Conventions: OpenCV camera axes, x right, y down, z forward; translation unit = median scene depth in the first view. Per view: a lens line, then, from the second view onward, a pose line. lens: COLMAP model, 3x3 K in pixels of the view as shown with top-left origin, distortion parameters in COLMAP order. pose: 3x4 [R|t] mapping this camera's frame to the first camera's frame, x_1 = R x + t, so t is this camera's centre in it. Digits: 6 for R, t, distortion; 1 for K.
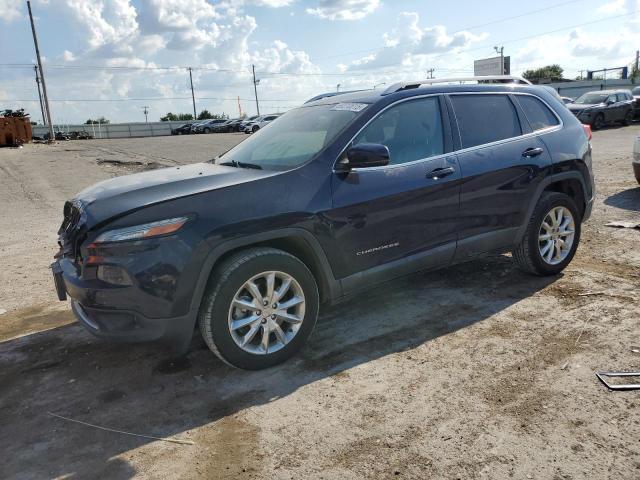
lens RADIAL K [[499.5, 0, 320.0], [0, 499.5, 240.0], [0, 0, 1]] dist [0.076835, -0.082684]
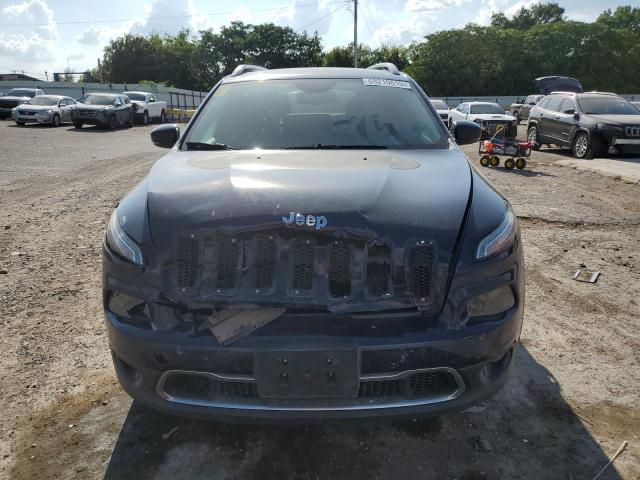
lens RADIAL K [[499.5, 0, 320.0], [0, 499.5, 240.0], [0, 0, 1]] dist [0.076835, -0.082684]
pose [[0.506404, -0.151256, 0.848927, -1.085585], [0.158685, 0.984028, 0.080669, -0.088213], [-0.847569, 0.093861, 0.522318, 0.853773]]
